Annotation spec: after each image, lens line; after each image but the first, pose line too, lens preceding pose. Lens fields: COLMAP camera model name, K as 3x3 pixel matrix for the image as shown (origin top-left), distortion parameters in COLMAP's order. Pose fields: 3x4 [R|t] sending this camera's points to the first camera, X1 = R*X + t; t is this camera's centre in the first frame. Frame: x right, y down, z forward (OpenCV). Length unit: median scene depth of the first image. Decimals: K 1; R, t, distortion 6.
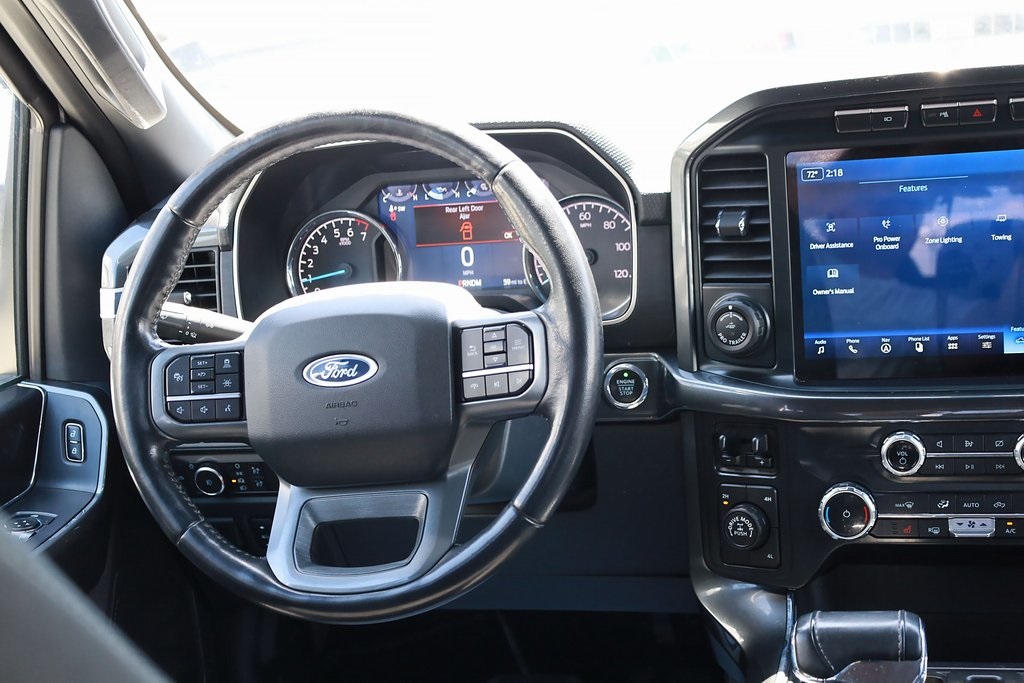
lens RADIAL K [[1575.1, 0, 512.0], [0, 1575.1, 341.5], [0, 0, 1]] dist [-0.000731, -0.001887]
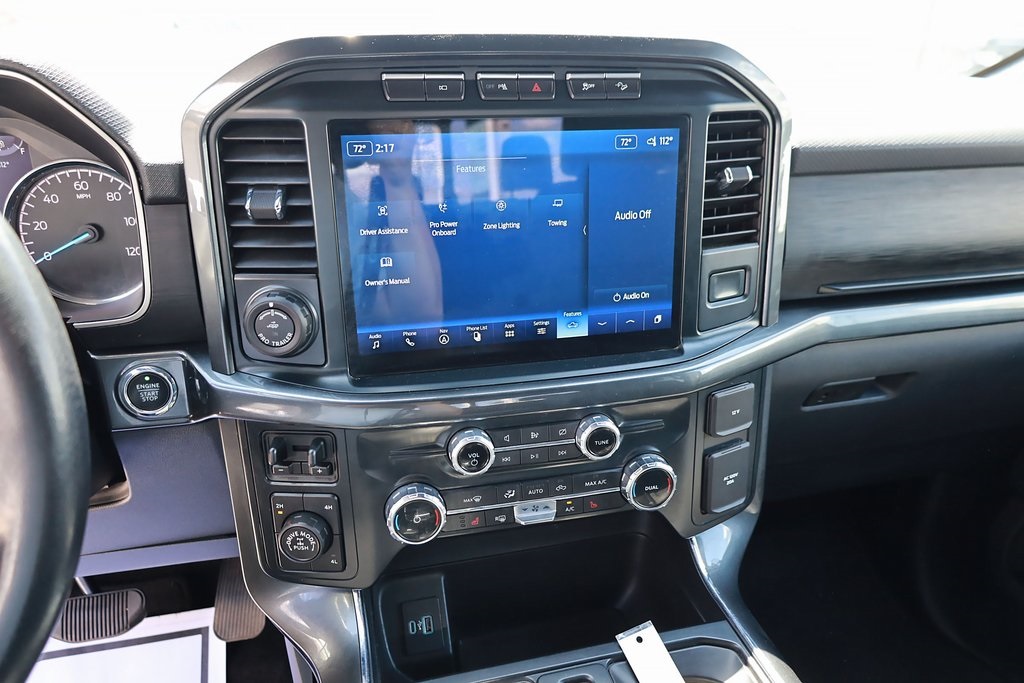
lens RADIAL K [[704.4, 0, 512.0], [0, 704.4, 341.5], [0, 0, 1]] dist [-0.003218, -0.001891]
pose [[0.872024, -0.097677, 0.479618, 0.067769], [0.011883, 0.983822, 0.178755, -0.070151], [-0.489319, -0.150179, 0.859077, 0.610457]]
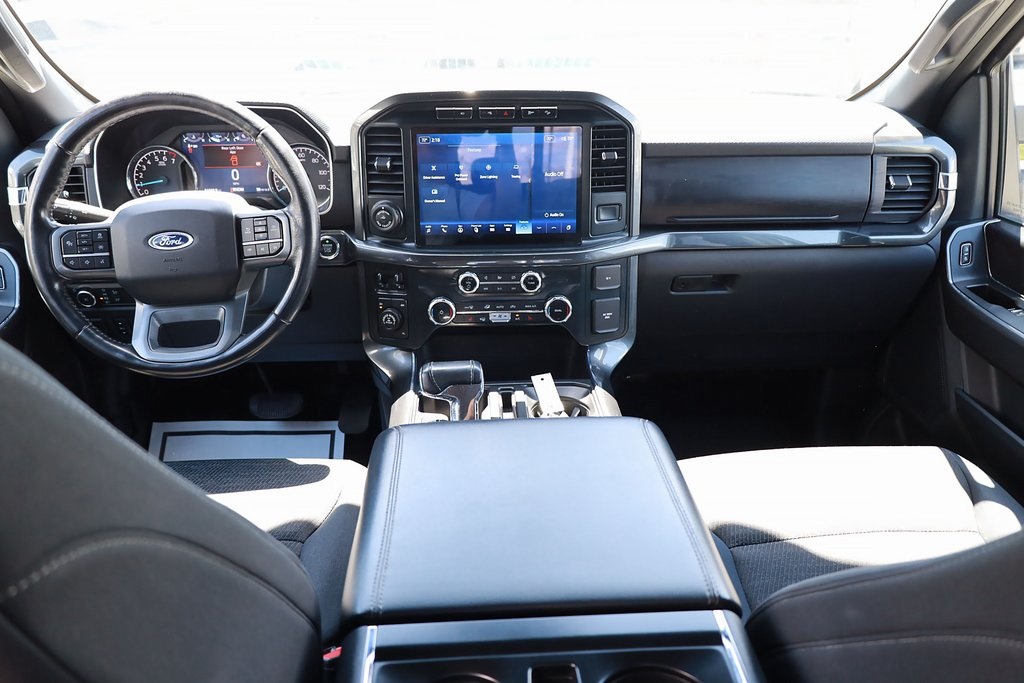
lens RADIAL K [[792.2, 0, 516.2], [0, 792.2, 348.4], [0, 0, 1]] dist [-0.017437, 0.000793]
pose [[0.943529, -0.037775, 0.329128, -0.035253], [-0.019552, 0.985397, 0.169148, -0.019526], [-0.330711, -0.166031, 0.929012, 0.005838]]
